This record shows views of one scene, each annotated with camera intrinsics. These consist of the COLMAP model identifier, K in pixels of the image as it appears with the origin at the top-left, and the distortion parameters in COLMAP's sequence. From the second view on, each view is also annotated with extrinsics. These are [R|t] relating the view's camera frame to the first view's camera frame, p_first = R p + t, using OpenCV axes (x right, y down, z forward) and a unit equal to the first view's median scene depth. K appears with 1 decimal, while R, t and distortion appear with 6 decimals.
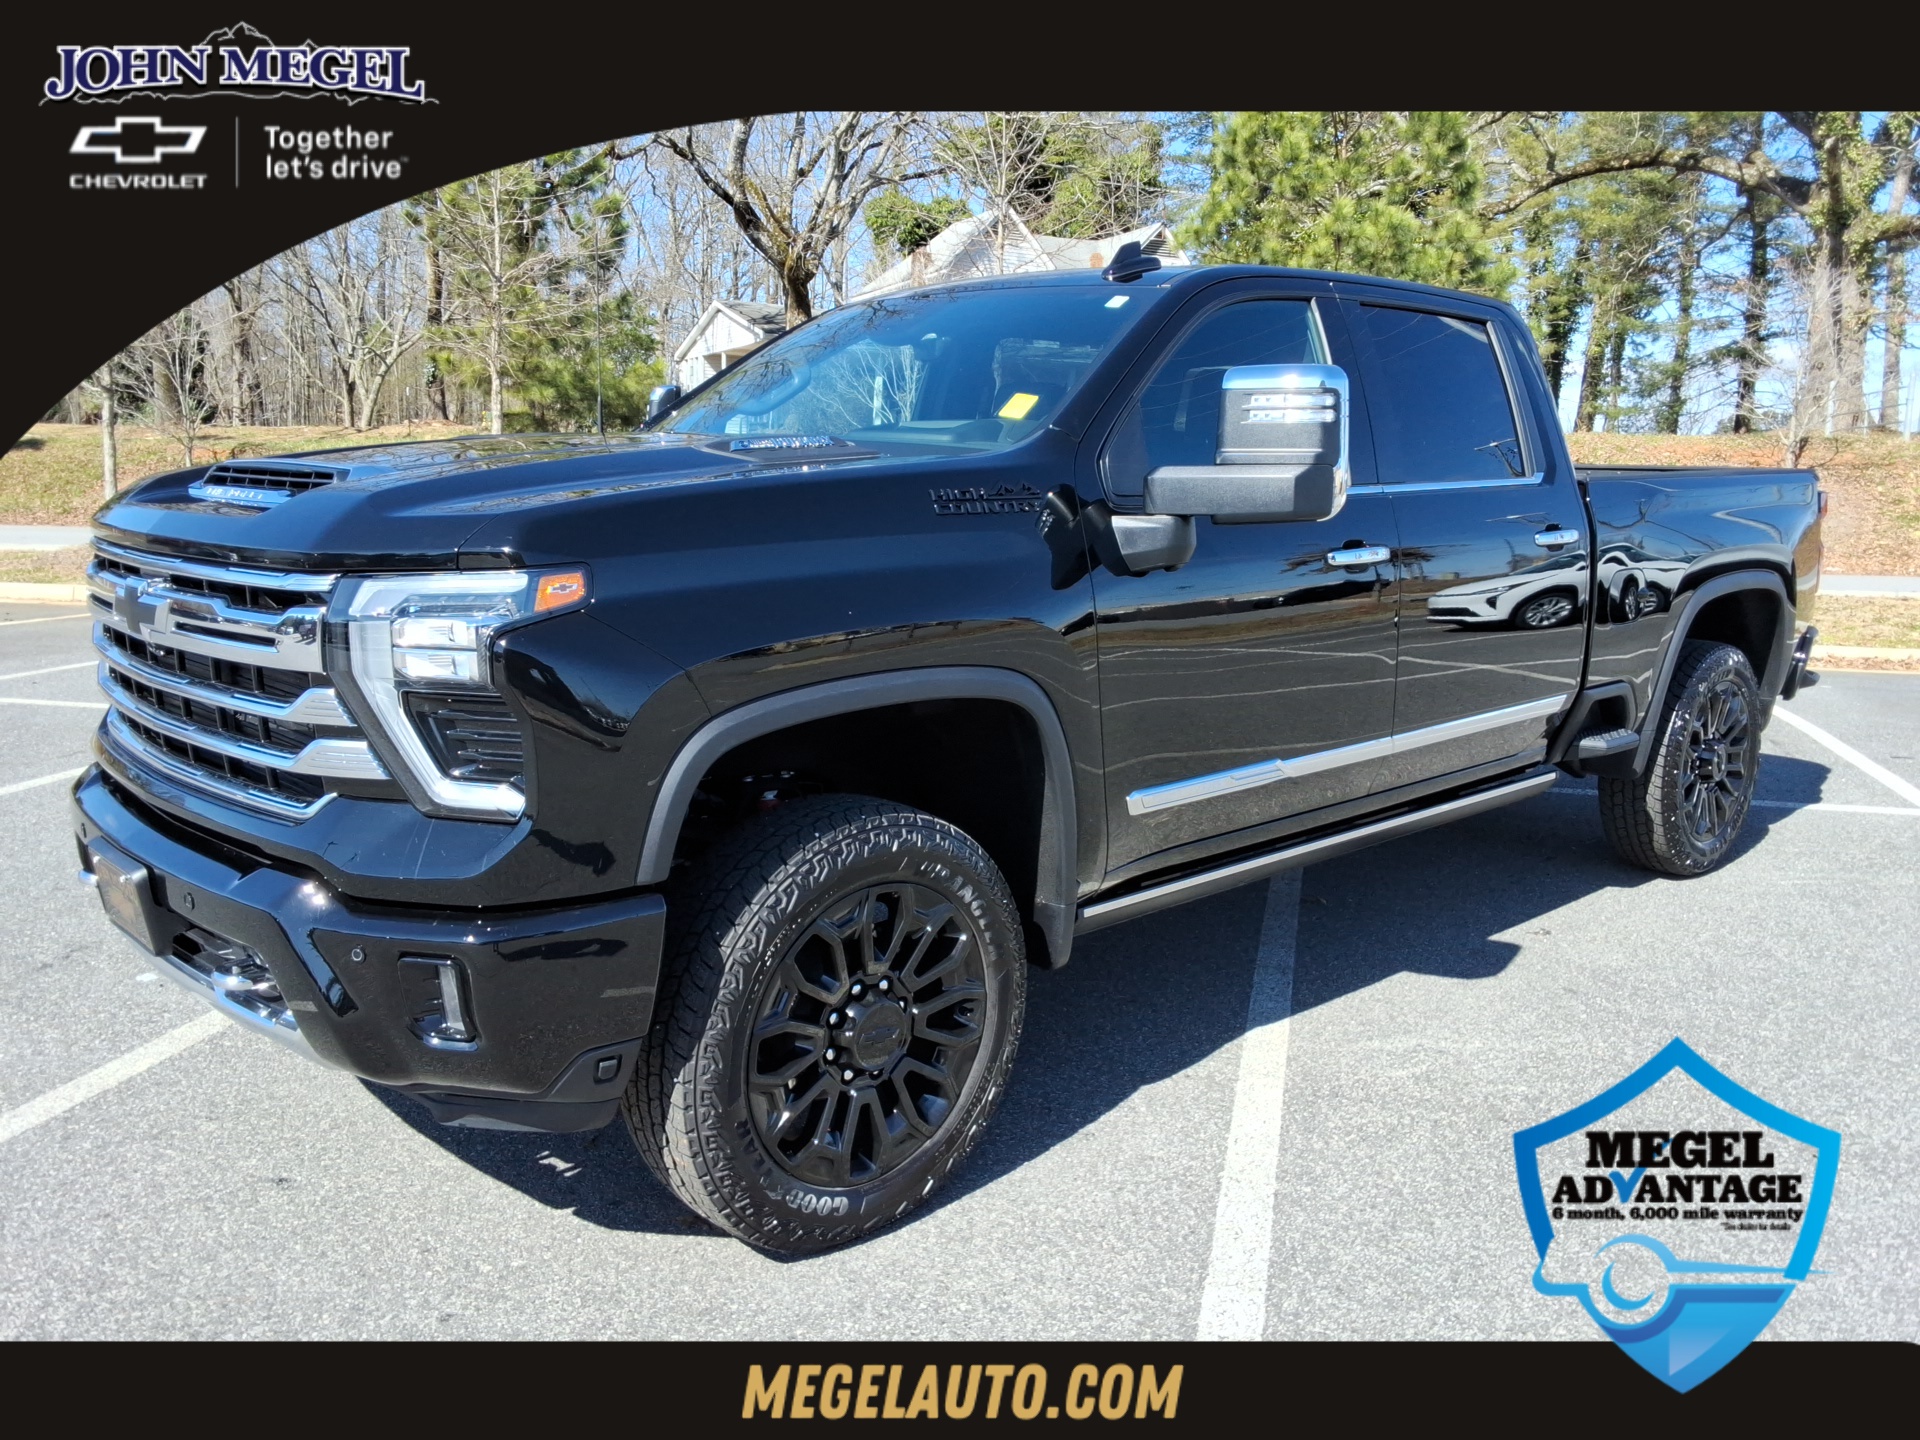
lens RADIAL K [[1538.4, 0, 976.2], [0, 1538.4, 699.5], [0, 0, 1]] dist [0.118615, -0.190457]
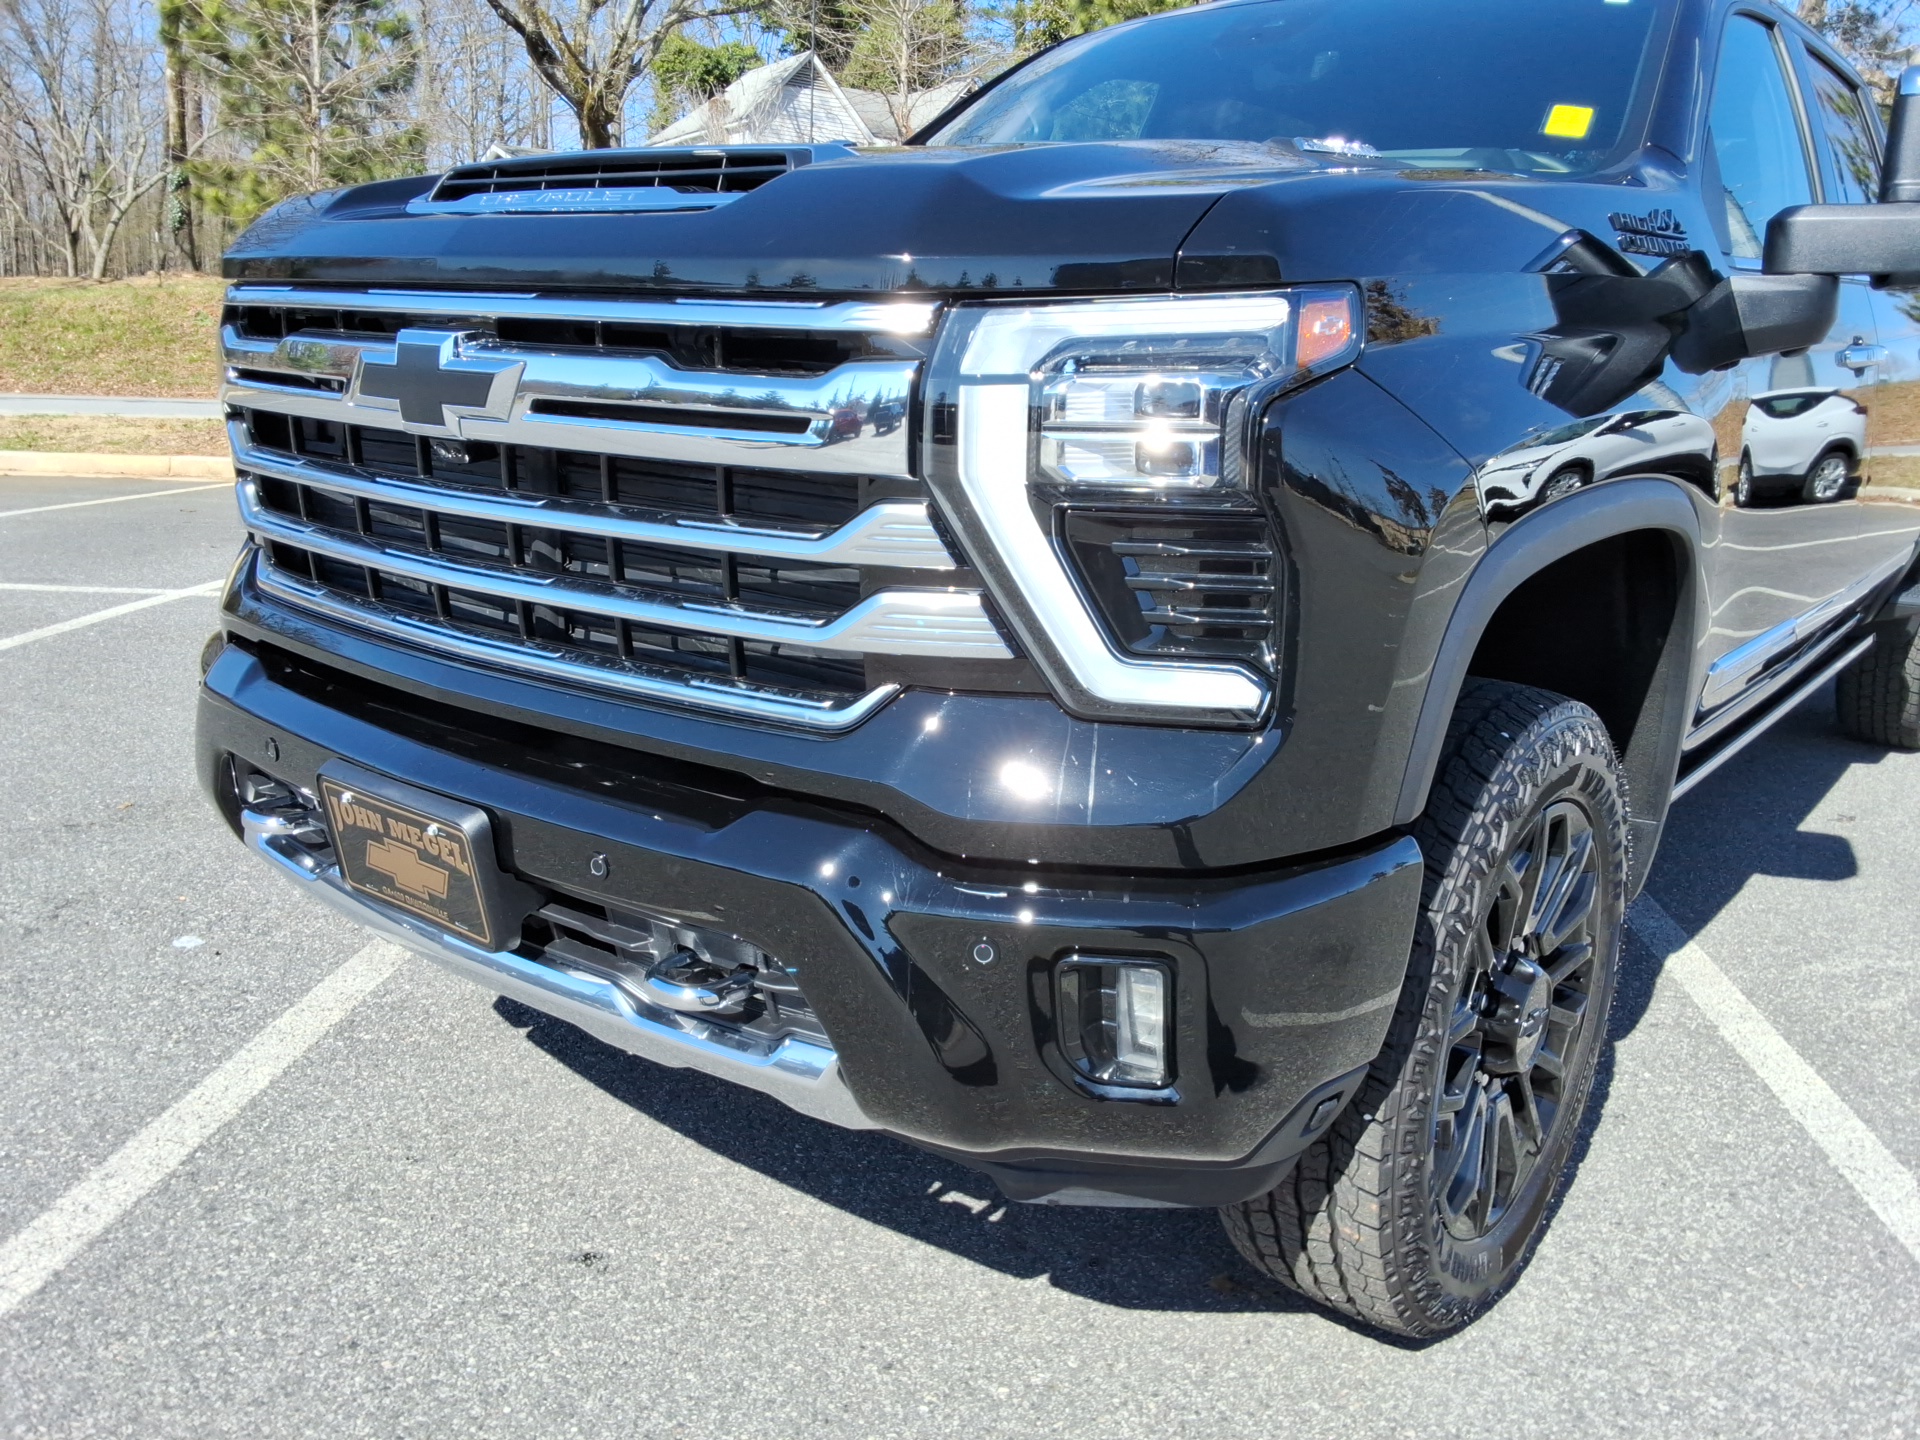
lens RADIAL K [[1538.4, 0, 976.2], [0, 1538.4, 699.5], [0, 0, 1]] dist [0.118615, -0.190457]
pose [[0.989894, -0.020022, 0.140386, -0.348717], [0.009125, 0.996925, 0.077834, 0.015572], [-0.141513, -0.075767, 0.987033, 0.312603]]
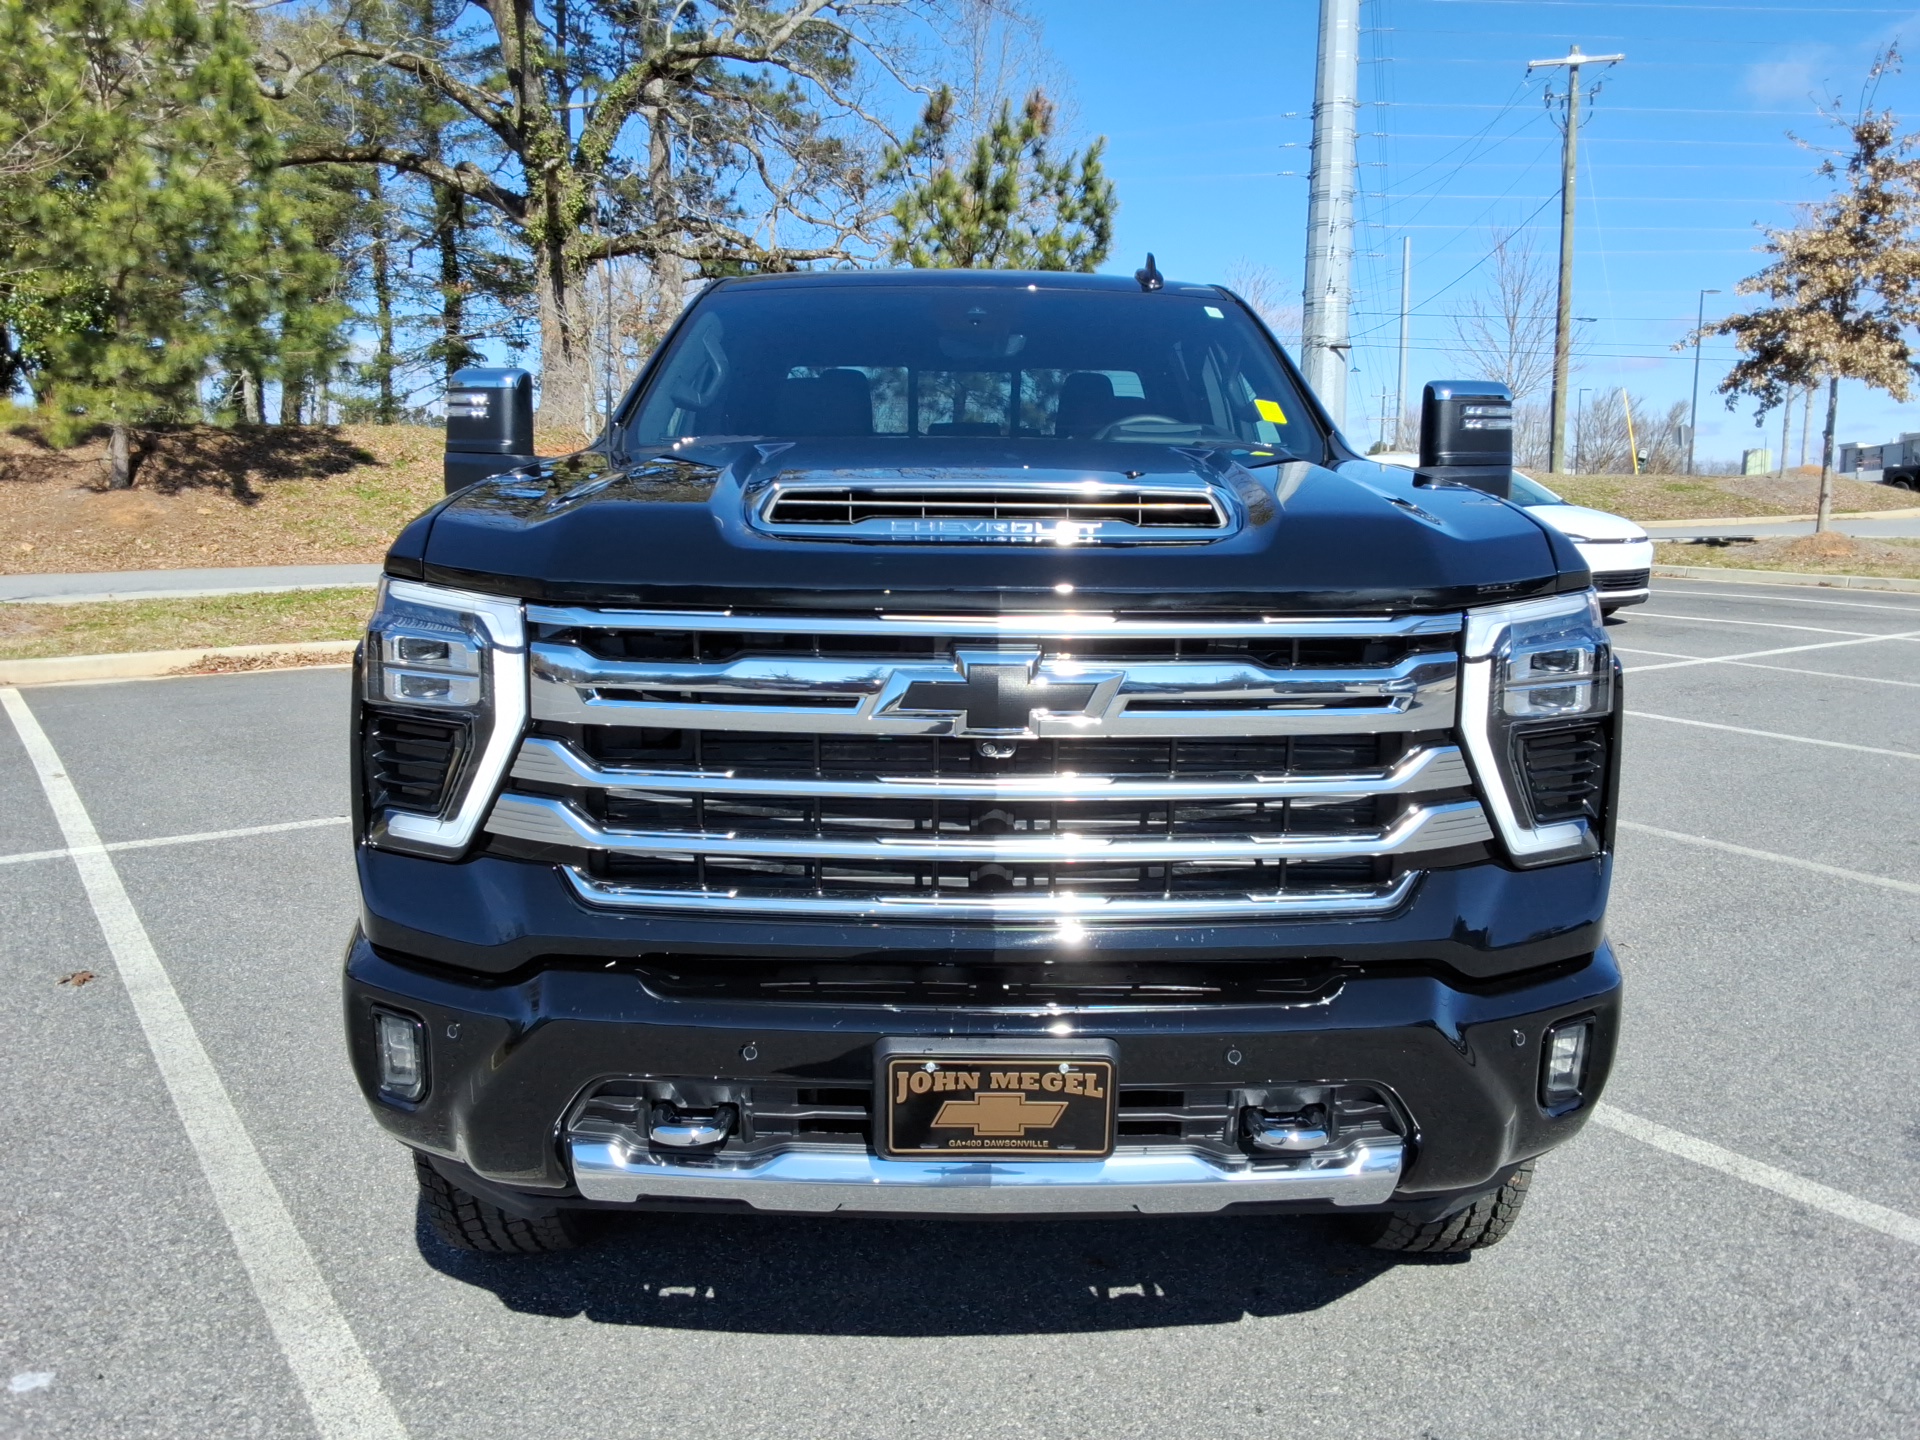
lens RADIAL K [[1538.4, 0, 976.2], [0, 1538.4, 699.5], [0, 0, 1]] dist [0.118615, -0.190457]
pose [[0.673872, -0.119860, 0.729061, -0.885602], [0.115986, 0.991681, 0.055830, -0.080150], [-0.729687, 0.046938, 0.682168, 0.447902]]
